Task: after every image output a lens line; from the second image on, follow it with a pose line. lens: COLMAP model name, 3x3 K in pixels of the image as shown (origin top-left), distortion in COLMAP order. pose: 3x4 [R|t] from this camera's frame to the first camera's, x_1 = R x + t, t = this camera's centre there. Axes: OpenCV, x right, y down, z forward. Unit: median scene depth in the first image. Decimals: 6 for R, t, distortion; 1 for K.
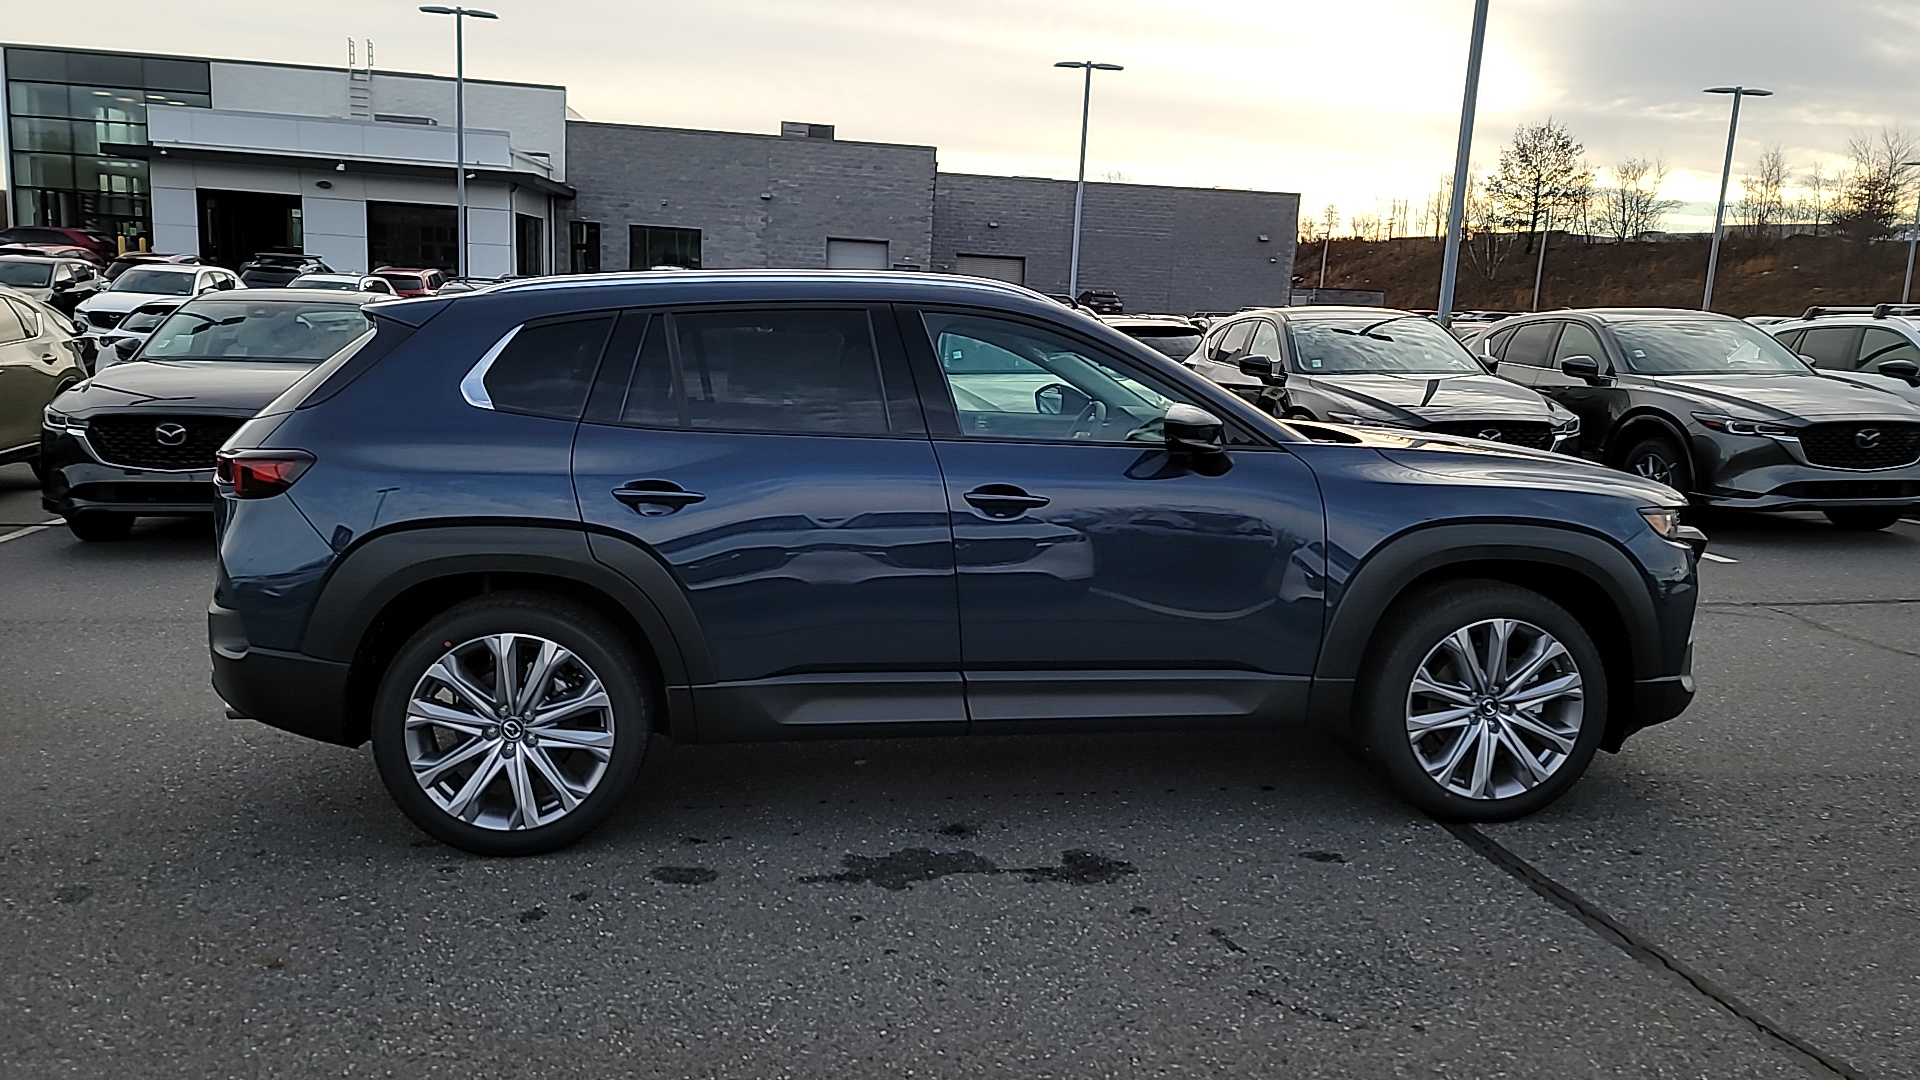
lens RADIAL K [[1406.9, 0, 960.0], [0, 1406.9, 540.0], [0, 0, 1]] dist [0.042402, -0.007968]
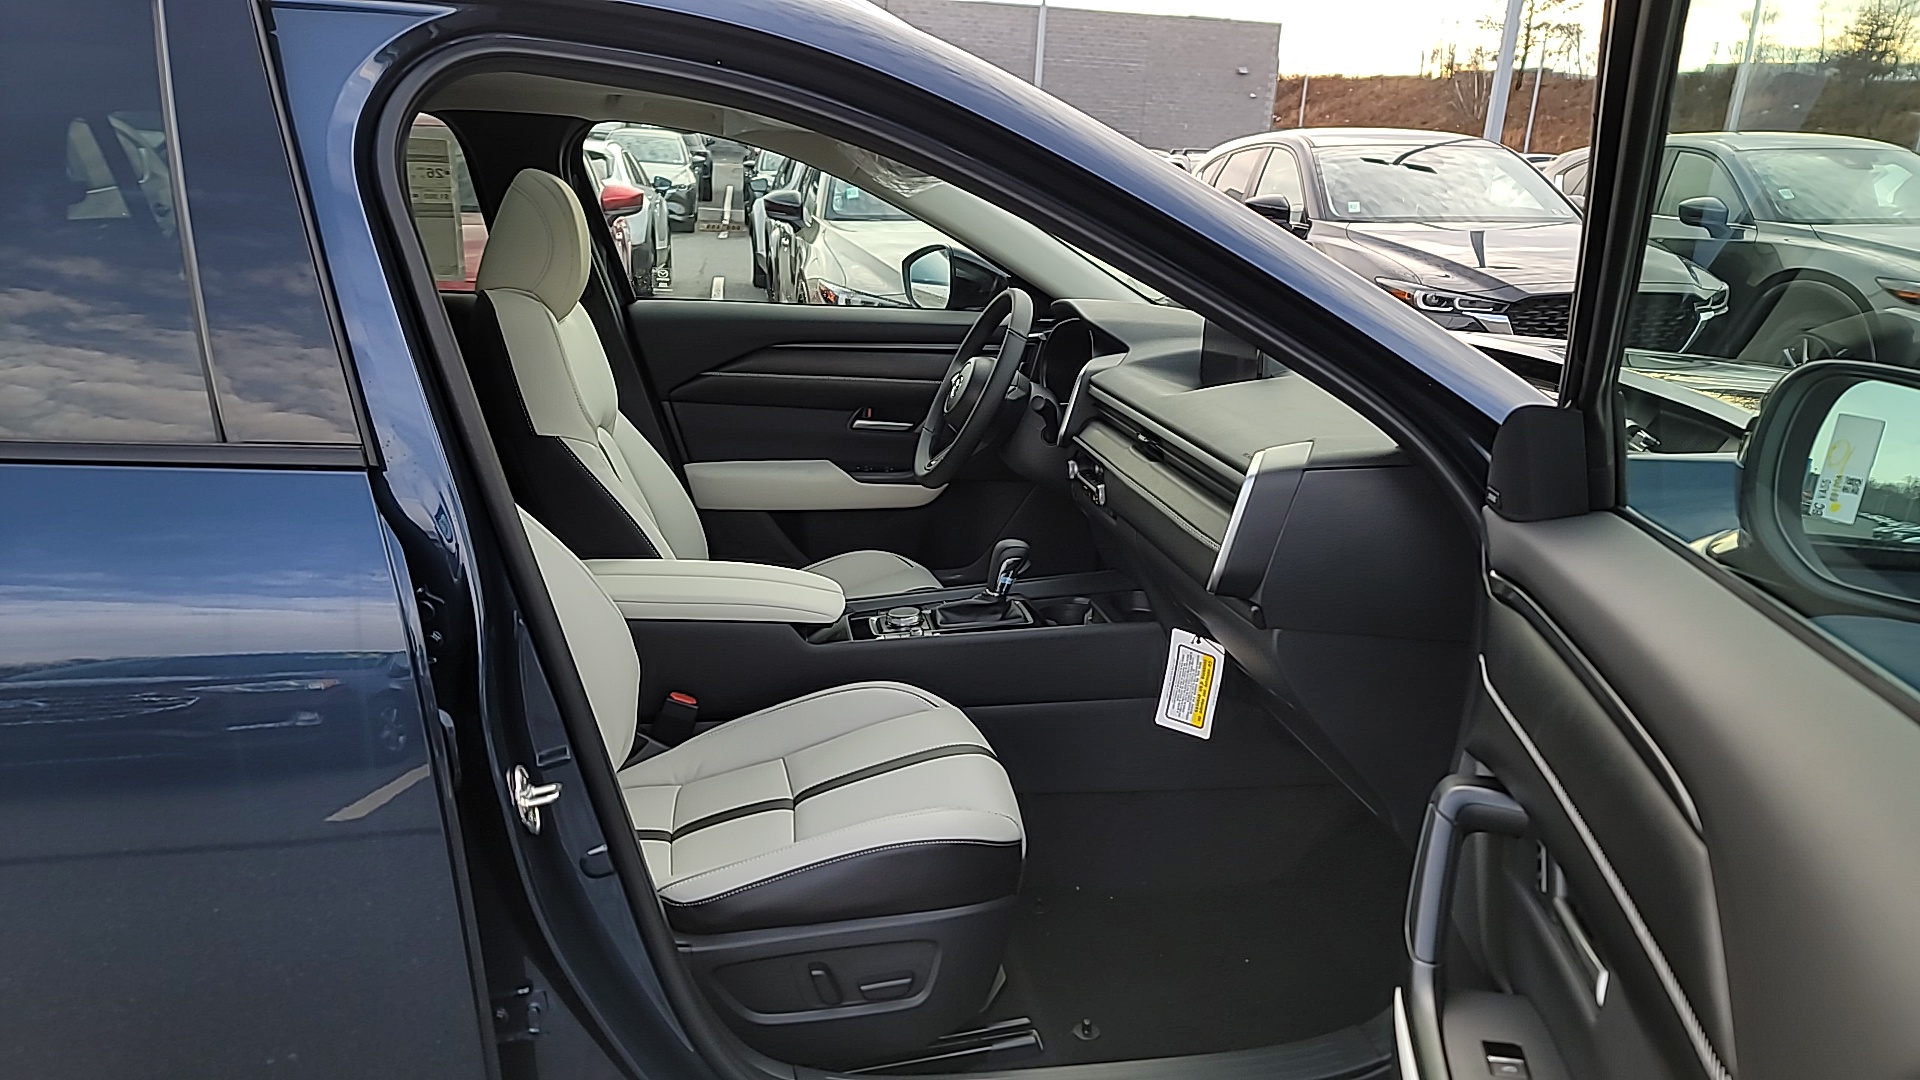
lens RADIAL K [[1406.9, 0, 960.0], [0, 1406.9, 540.0], [0, 0, 1]] dist [0.042402, -0.007968]
pose [[0.999710, -0.000214, 0.024084, 0.031980], [-0.002363, 0.994263, 0.106933, -0.030605], [-0.023969, -0.106959, 0.993974, 0.251122]]
